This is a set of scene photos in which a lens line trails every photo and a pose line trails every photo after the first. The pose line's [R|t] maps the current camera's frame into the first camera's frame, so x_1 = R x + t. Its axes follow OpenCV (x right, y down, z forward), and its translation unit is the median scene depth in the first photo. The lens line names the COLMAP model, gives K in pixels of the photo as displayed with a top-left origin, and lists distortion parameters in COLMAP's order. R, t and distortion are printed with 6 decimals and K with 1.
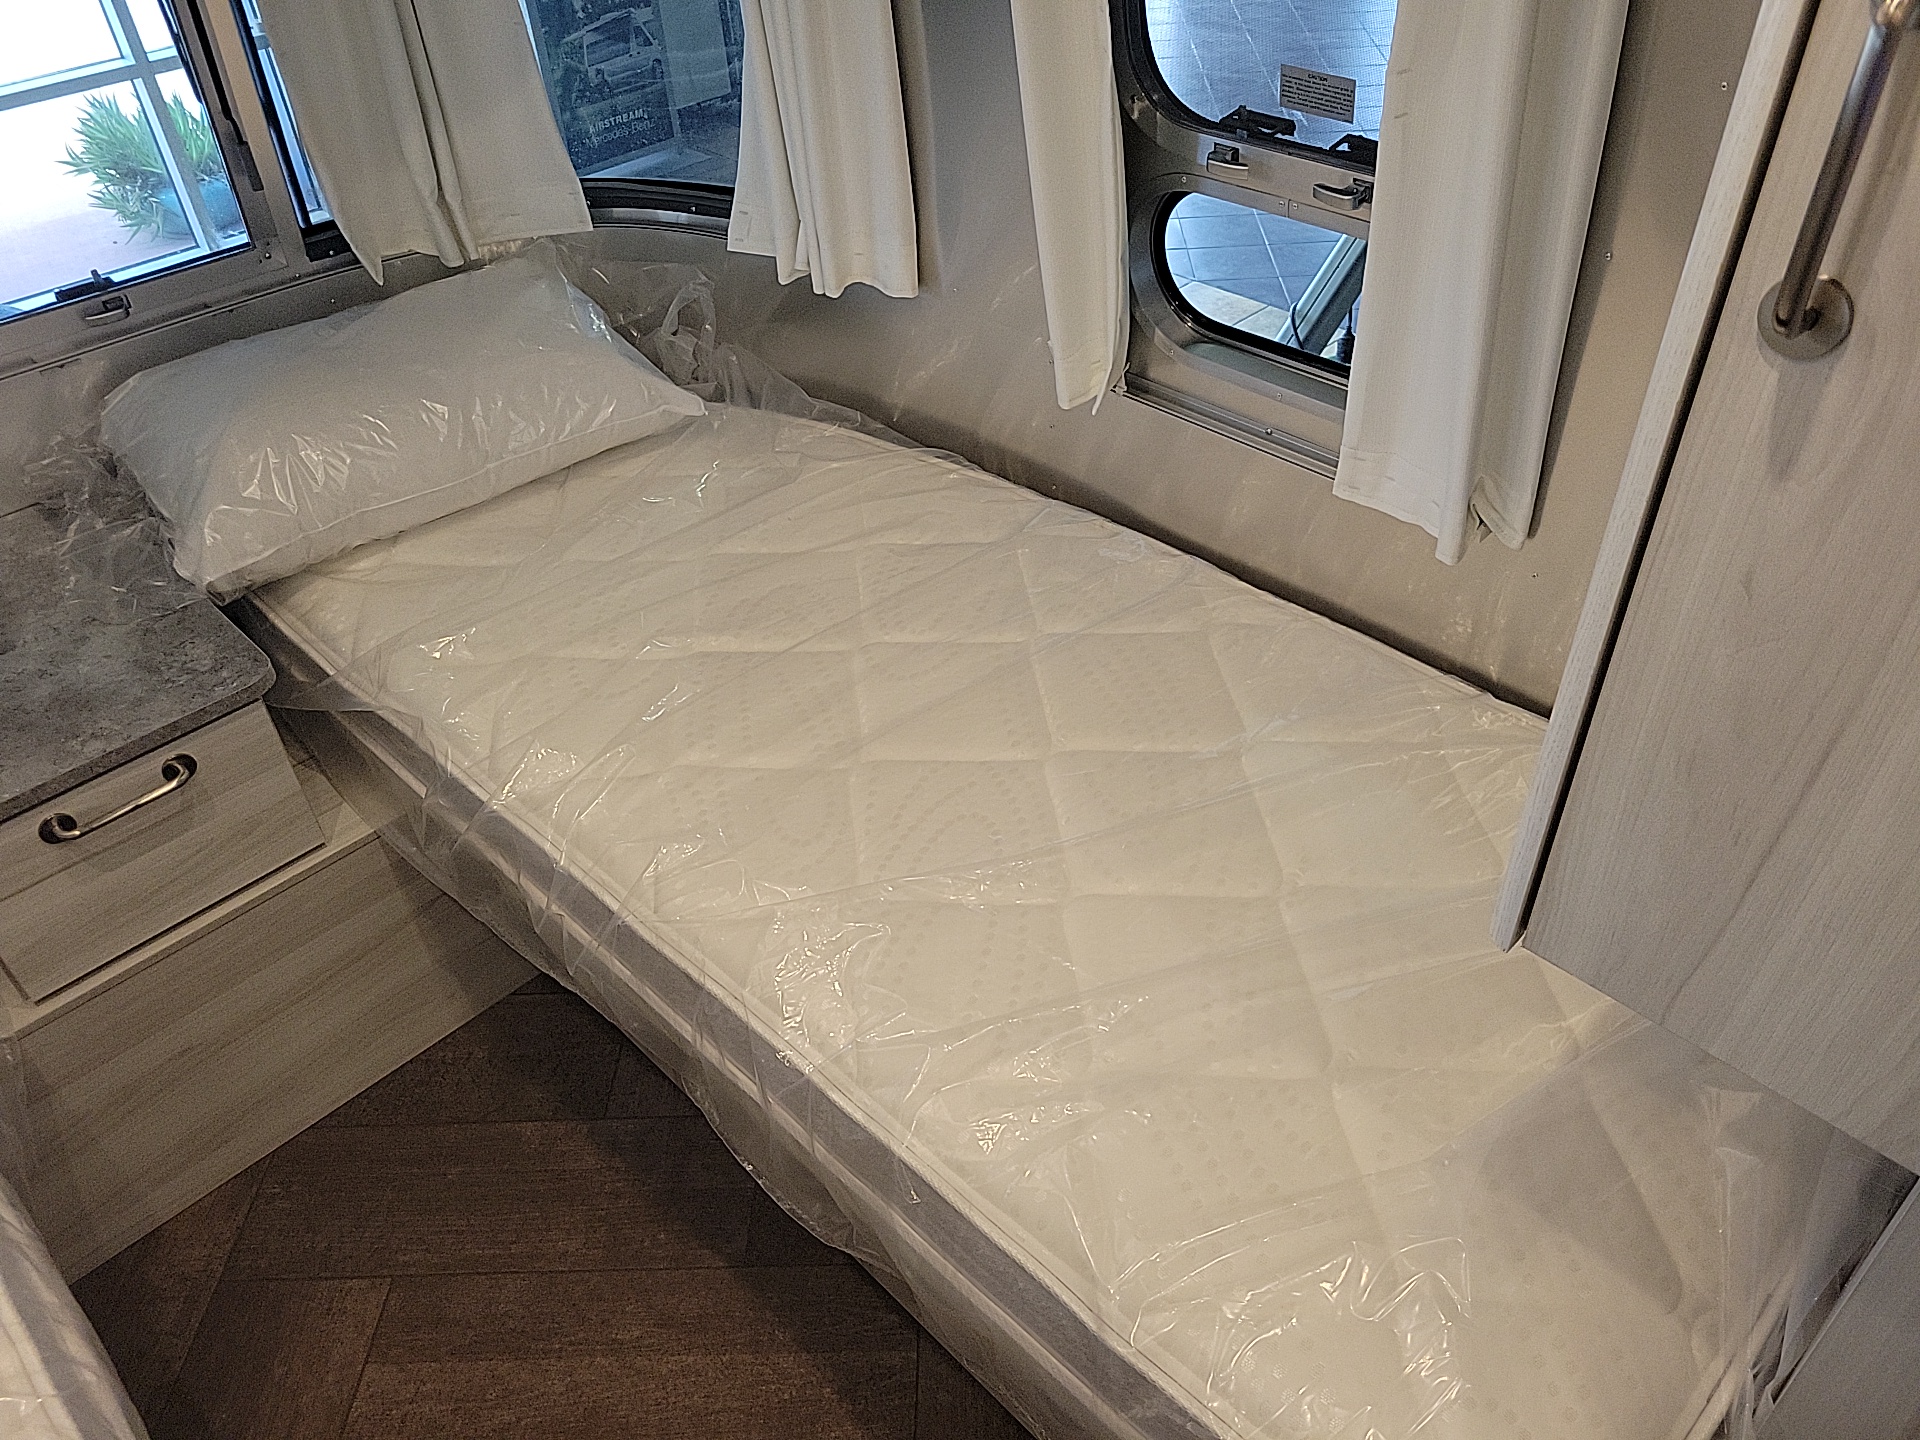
lens RADIAL K [[1441.1, 0, 964.1], [0, 1441.1, 715.0], [0, 0, 1]] dist [0.036378, -0.011485]
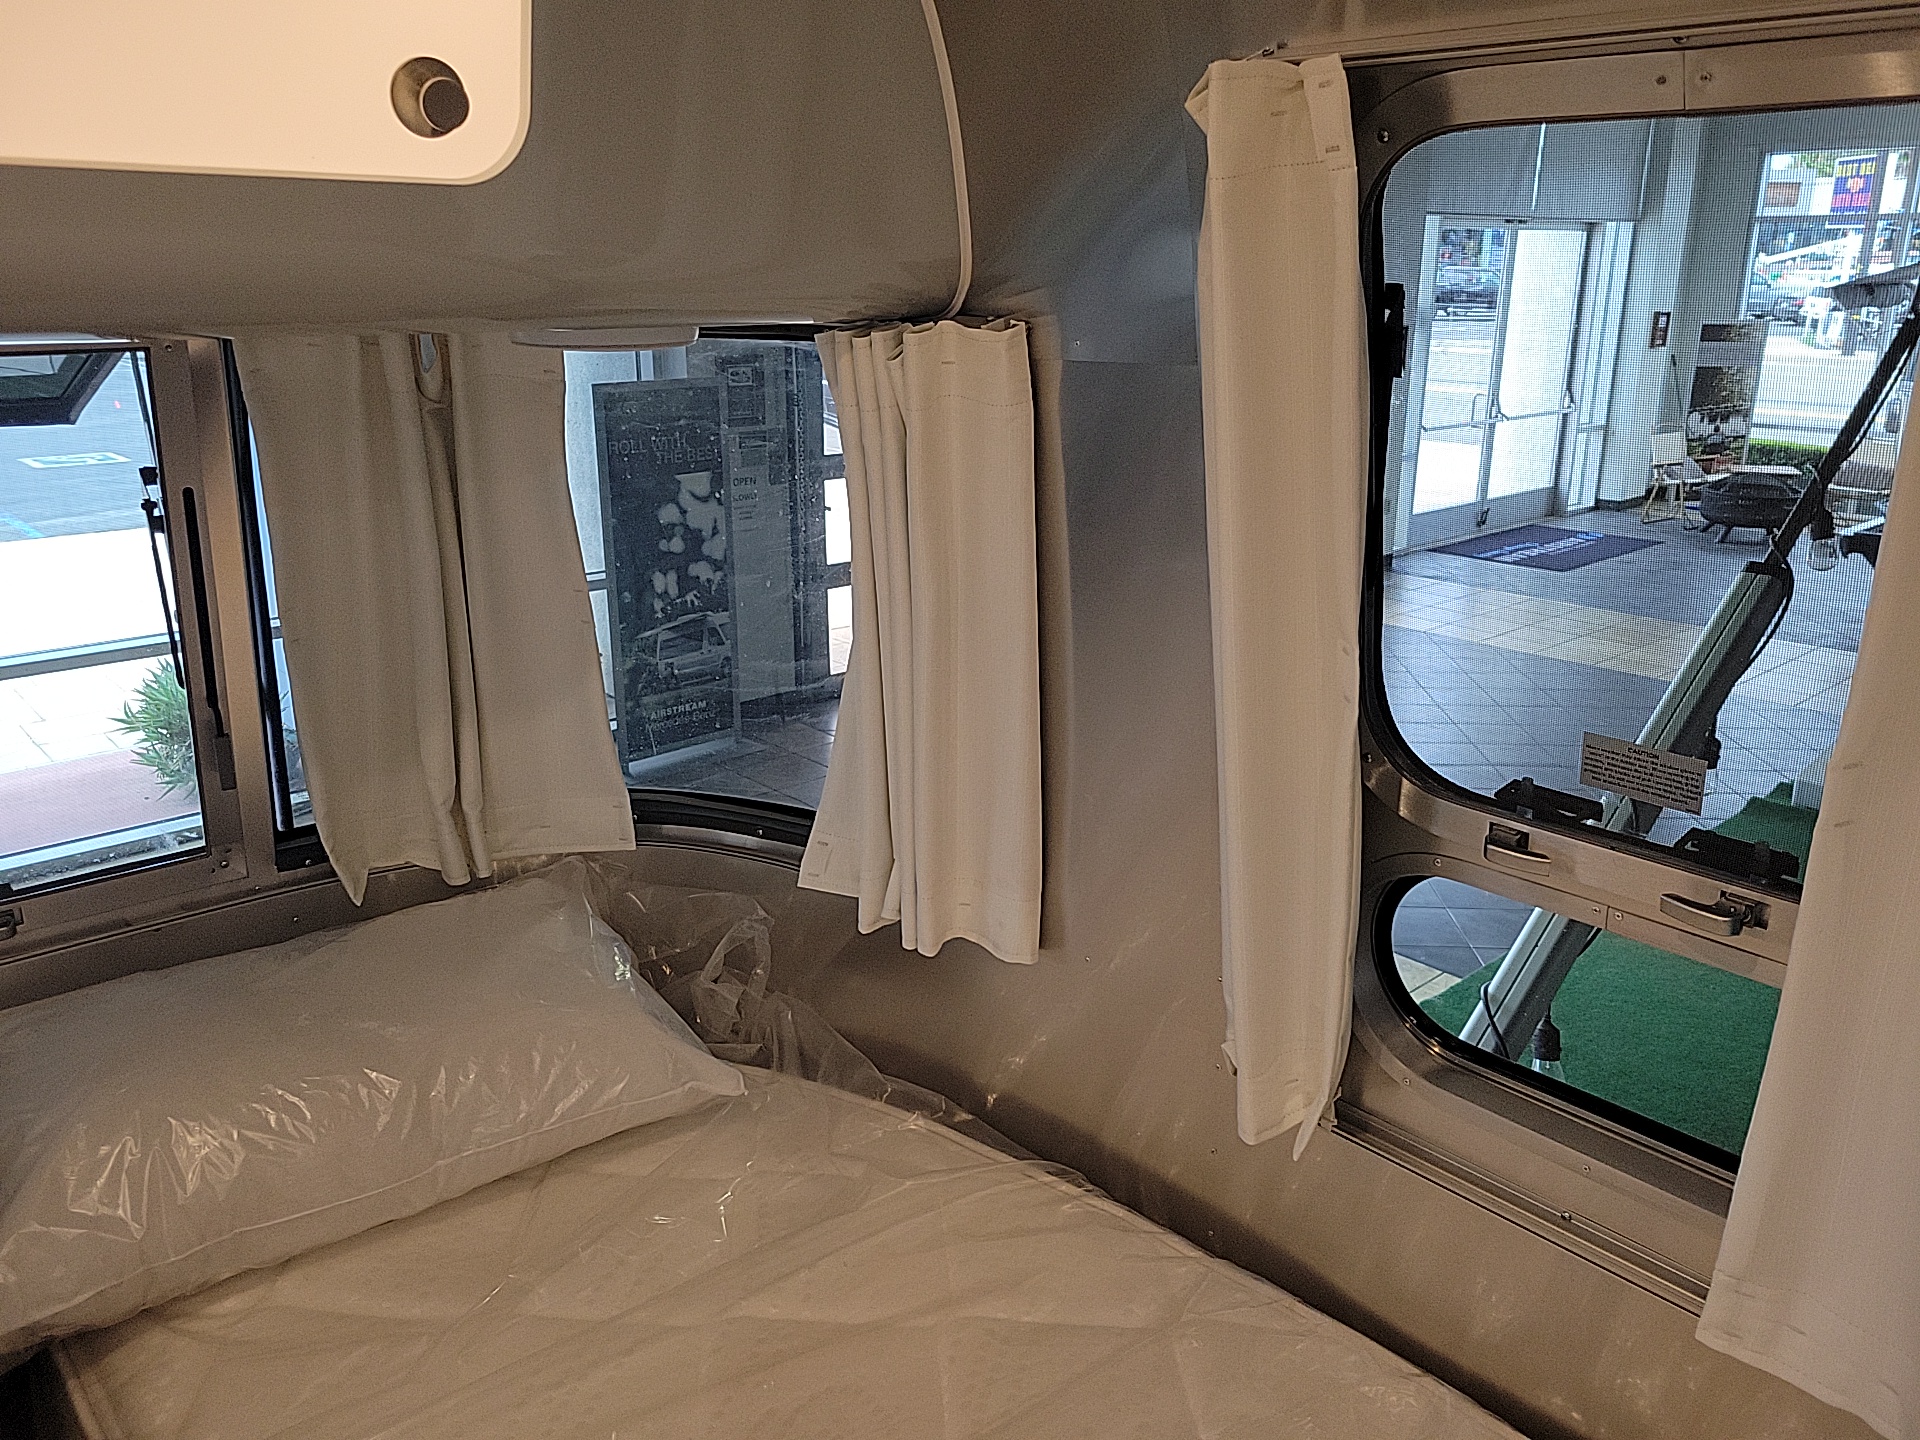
lens RADIAL K [[1441.8, 0, 983.6], [0, 1441.8, 710.9], [0, 0, 1]] dist [0.021890, -0.008560]
pose [[0.998117, 0.060713, -0.008738, -0.062068], [-0.059398, 0.921145, -0.384659, -0.113556], [-0.015305, 0.384454, 0.923017, 0.232023]]
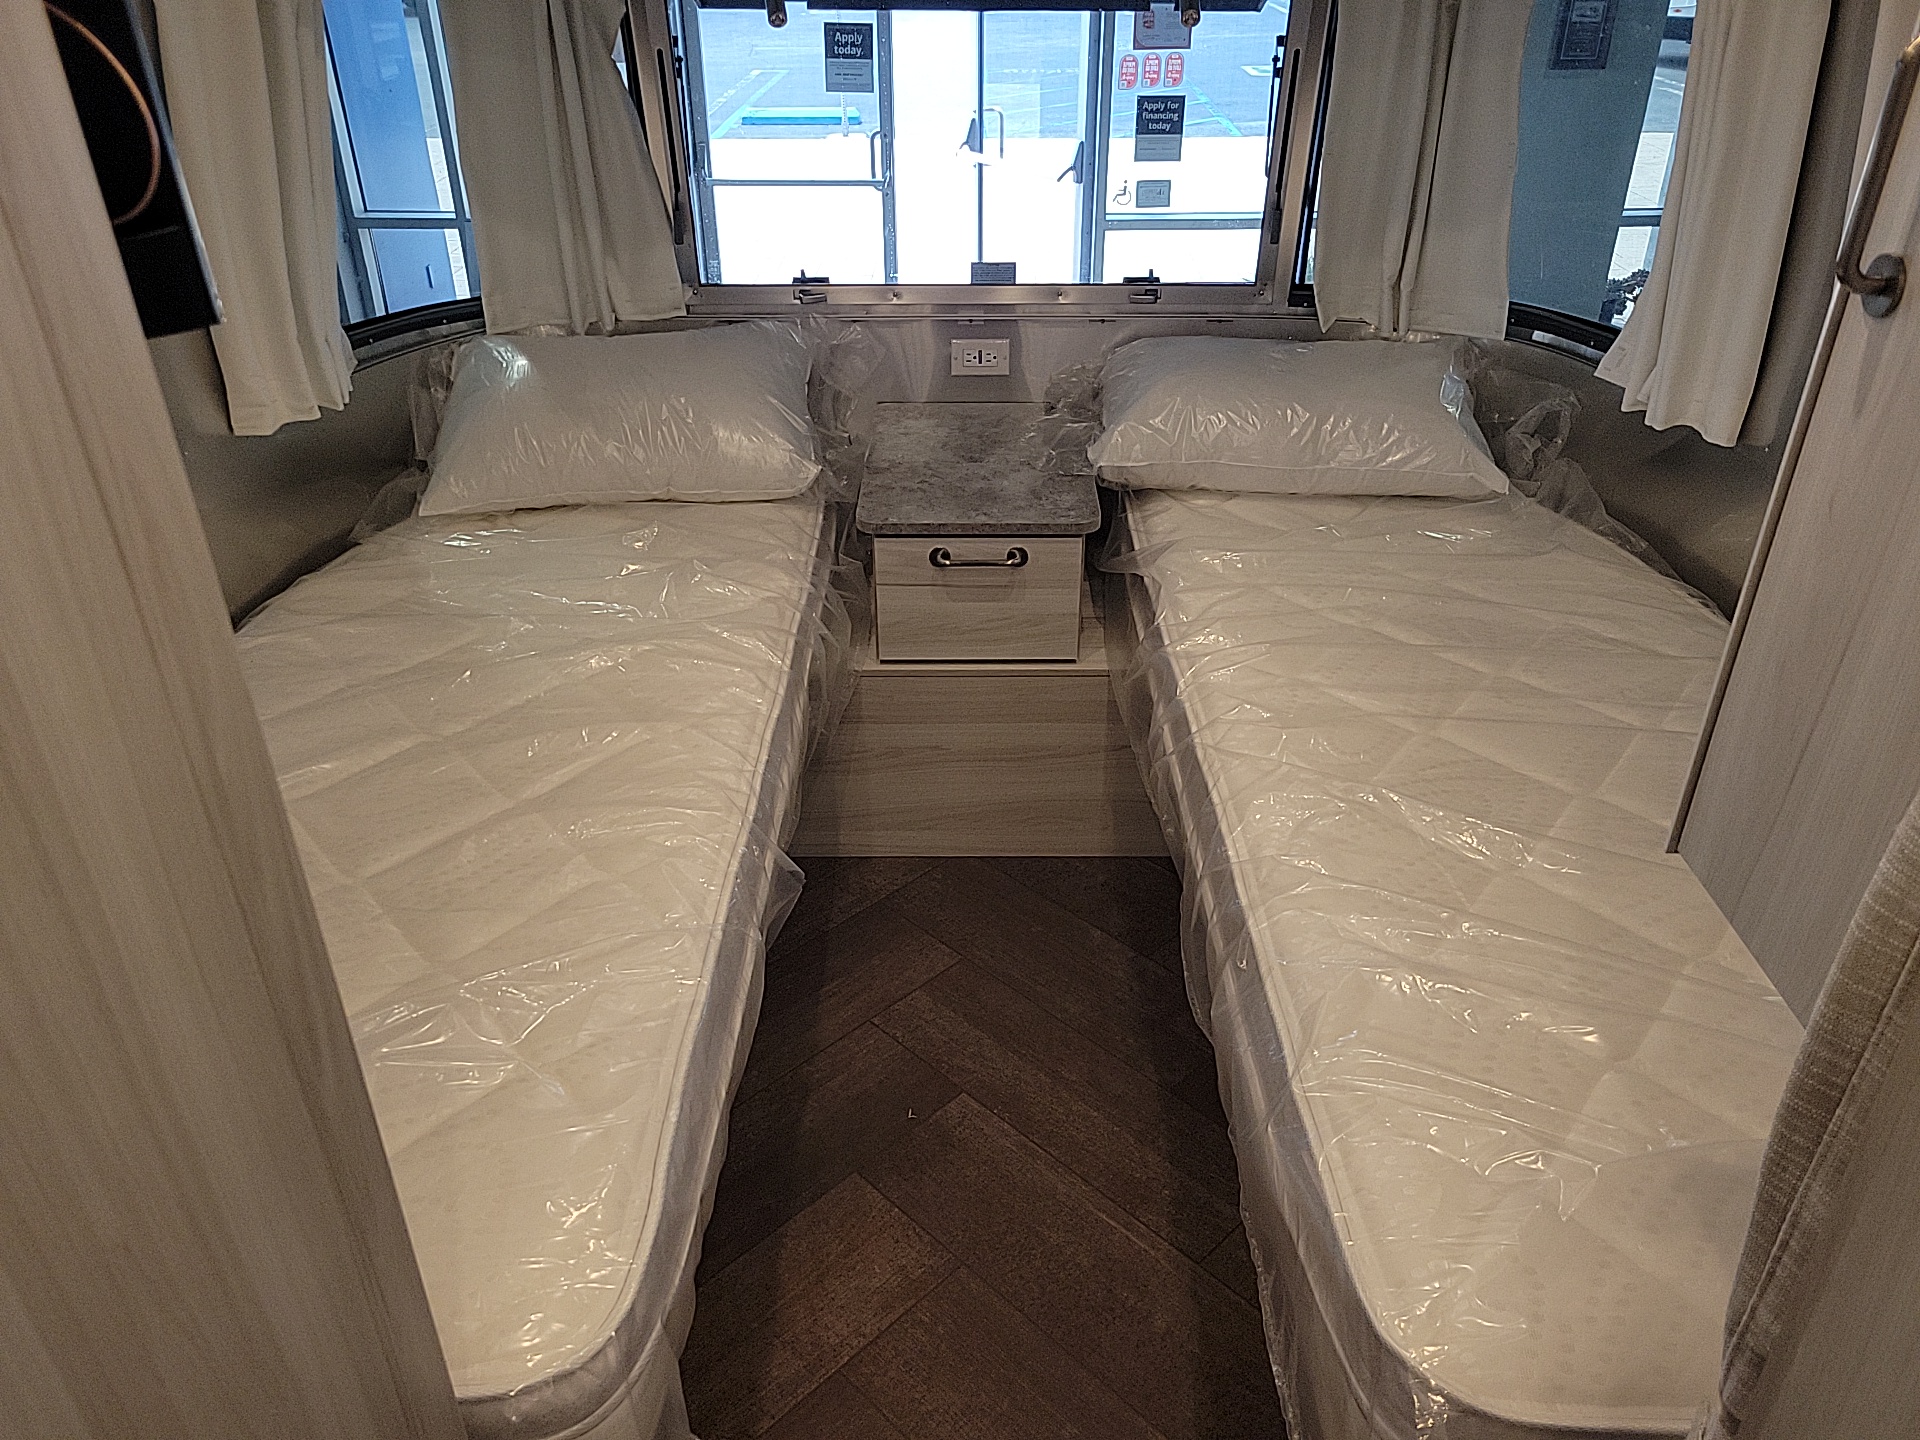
lens RADIAL K [[1446.1, 0, 960.0], [0, 1446.1, 720.0], [0, 0, 1]] dist [0.035120, 0.001685]
pose [[0.705984, 0.394563, -0.588138, 0.287208], [-0.474651, 0.879934, 0.020561, 0.146434], [0.525635, 0.264645, 0.808499, -0.148203]]
